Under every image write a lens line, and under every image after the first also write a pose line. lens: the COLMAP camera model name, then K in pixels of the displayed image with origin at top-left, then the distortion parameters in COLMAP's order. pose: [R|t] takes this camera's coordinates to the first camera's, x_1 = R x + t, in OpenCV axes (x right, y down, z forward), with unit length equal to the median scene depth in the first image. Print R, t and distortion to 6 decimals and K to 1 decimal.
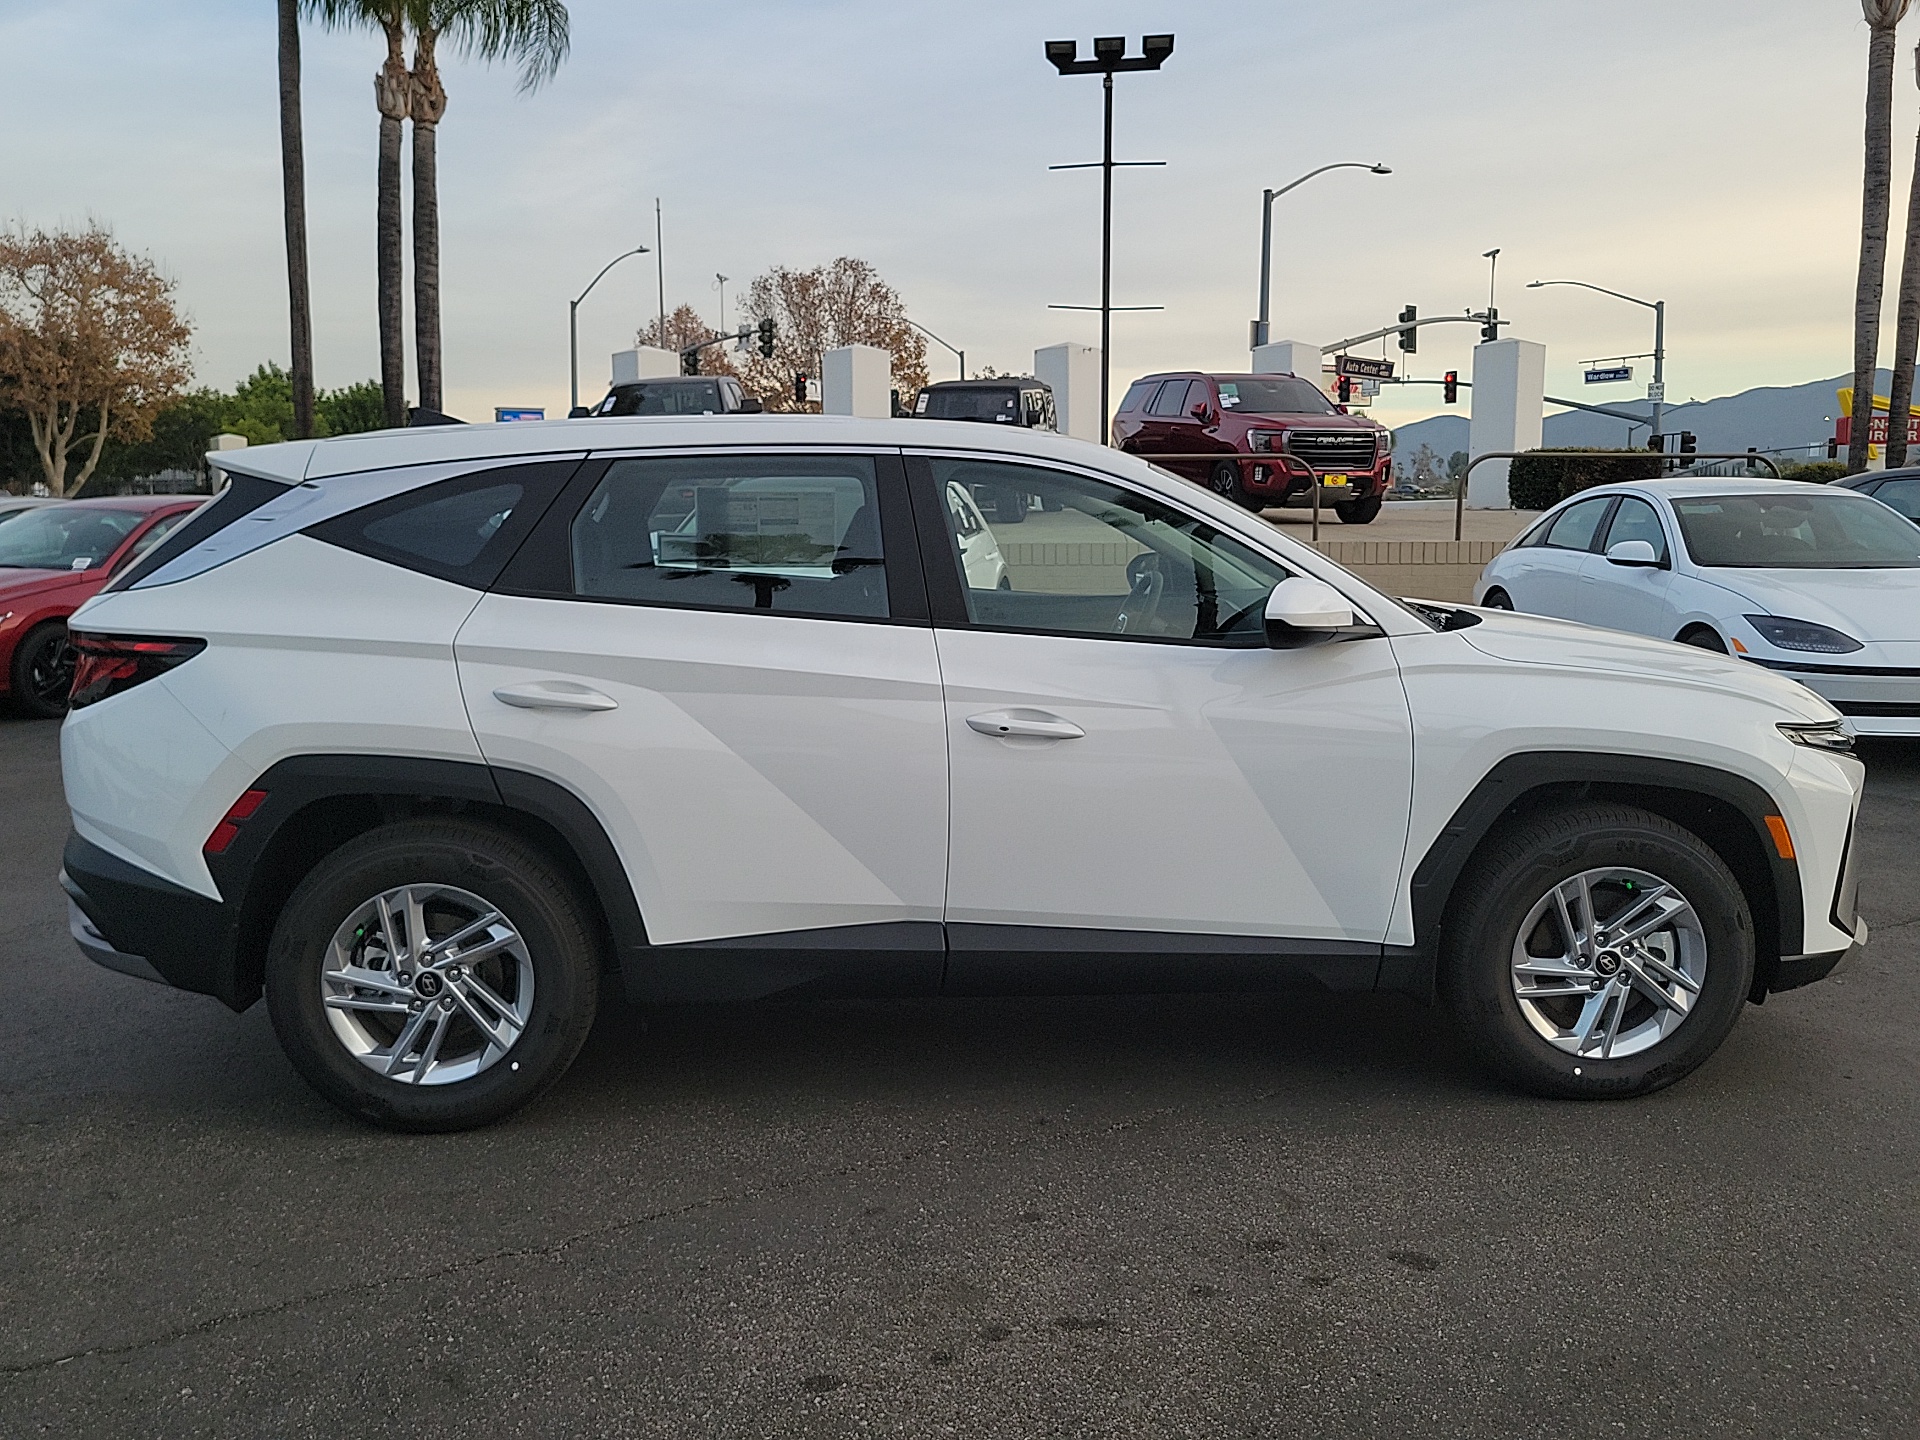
lens RADIAL K [[1662.1, 0, 956.4], [0, 1662.1, 723.1], [0, 0, 1]] dist [0.023300, 0.001011]
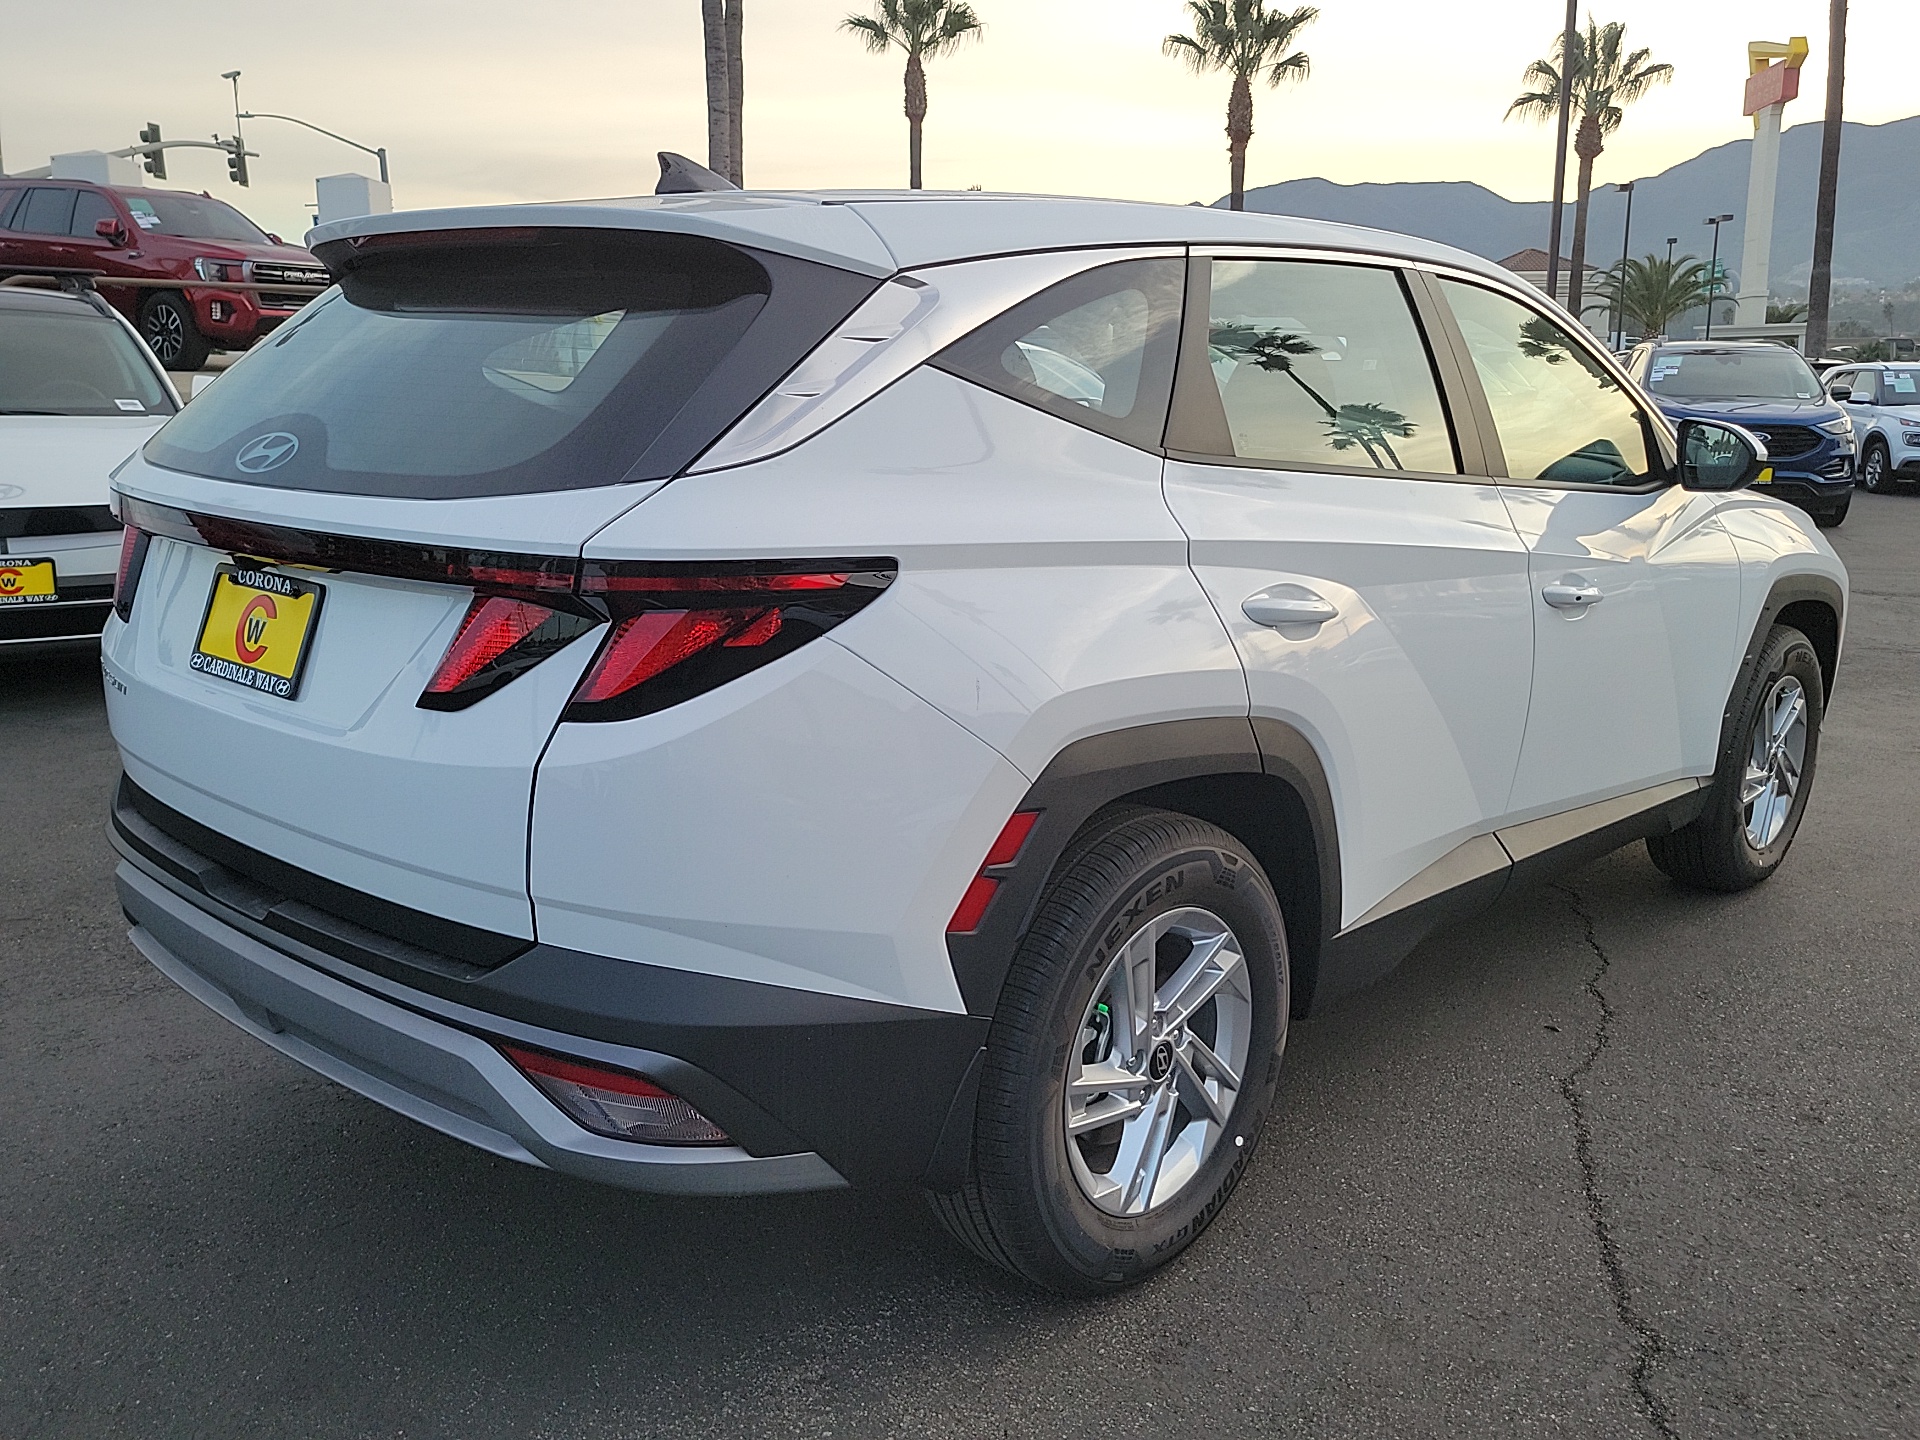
lens RADIAL K [[1662.1, 0, 951.1], [0, 1662.1, 720.8], [0, 0, 1]] dist [0.023300, 0.001011]
pose [[0.725829, -0.134815, 0.674535, -0.792186], [0.077269, 0.990379, 0.114795, -0.057370], [-0.683522, -0.031201, 0.729263, 0.574802]]
